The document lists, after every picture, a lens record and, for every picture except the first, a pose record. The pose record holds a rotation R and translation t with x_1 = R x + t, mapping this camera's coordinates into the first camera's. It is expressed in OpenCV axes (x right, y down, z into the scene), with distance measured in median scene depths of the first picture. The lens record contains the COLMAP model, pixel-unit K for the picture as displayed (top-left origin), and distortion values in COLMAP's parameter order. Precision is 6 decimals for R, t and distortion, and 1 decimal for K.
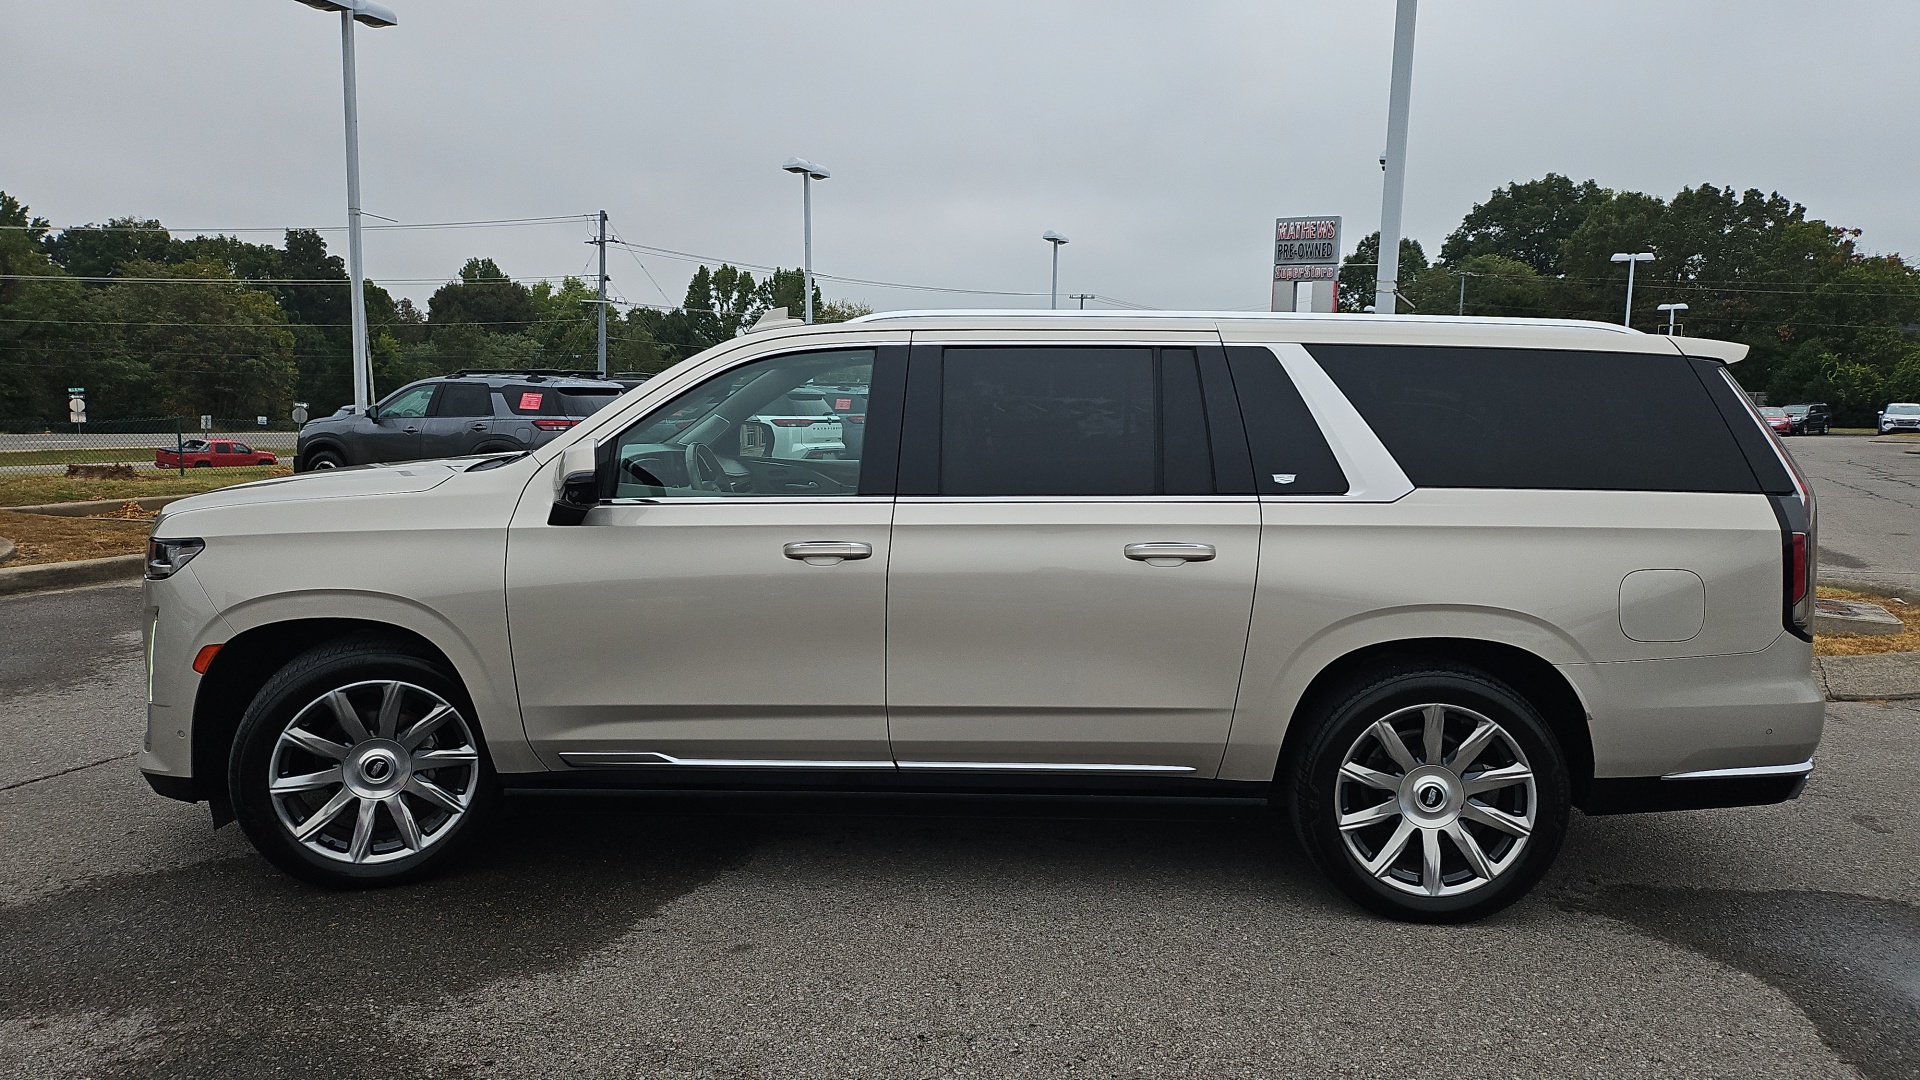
lens RADIAL K [[1340.4, 0, 984.3], [0, 1340.4, 535.7], [0, 0, 1]] dist [0.056190, -0.063799]
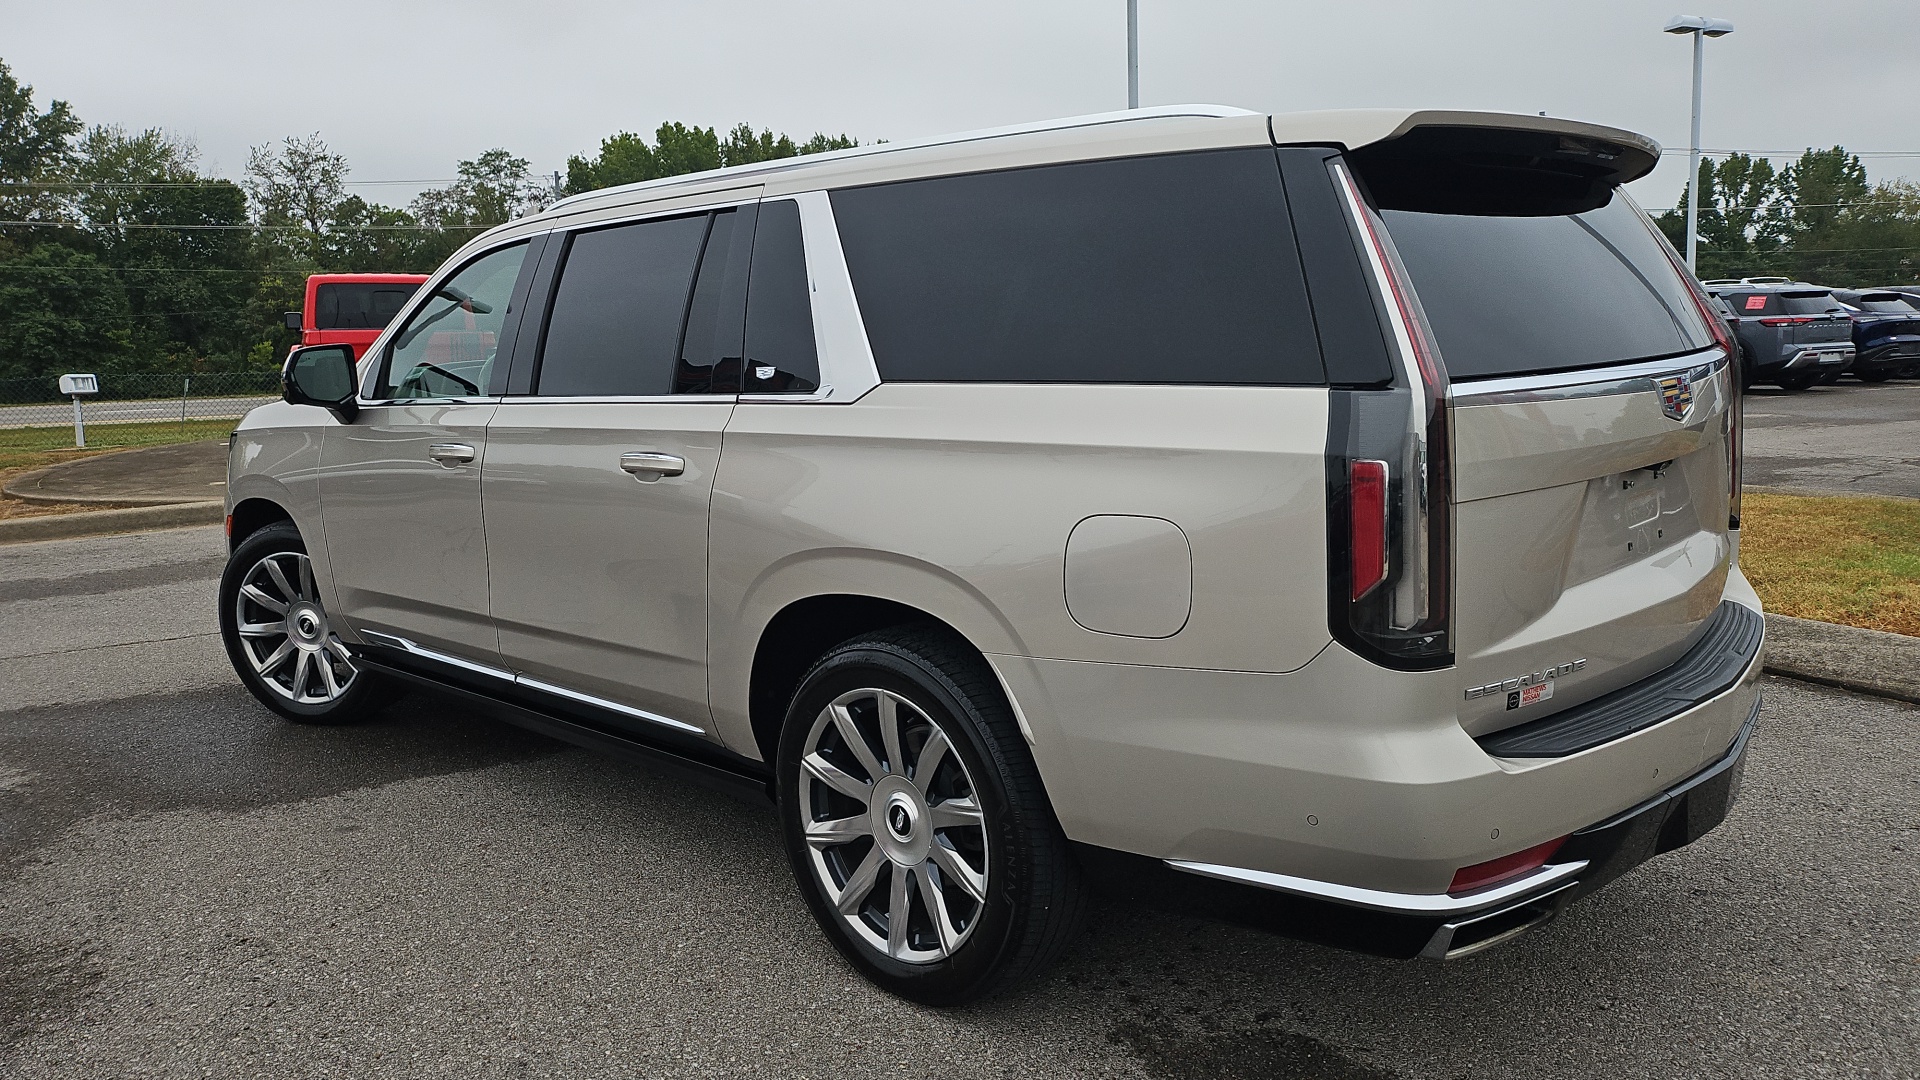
lens RADIAL K [[1340.4, 0, 987.1], [0, 1340.4, 539.3], [0, 0, 1]] dist [0.056190, -0.063799]
pose [[0.758811, 0.064507, -0.648108, 0.806928], [-0.026453, 0.997315, 0.068292, -0.003626], [0.650773, -0.034676, 0.758480, 0.492670]]
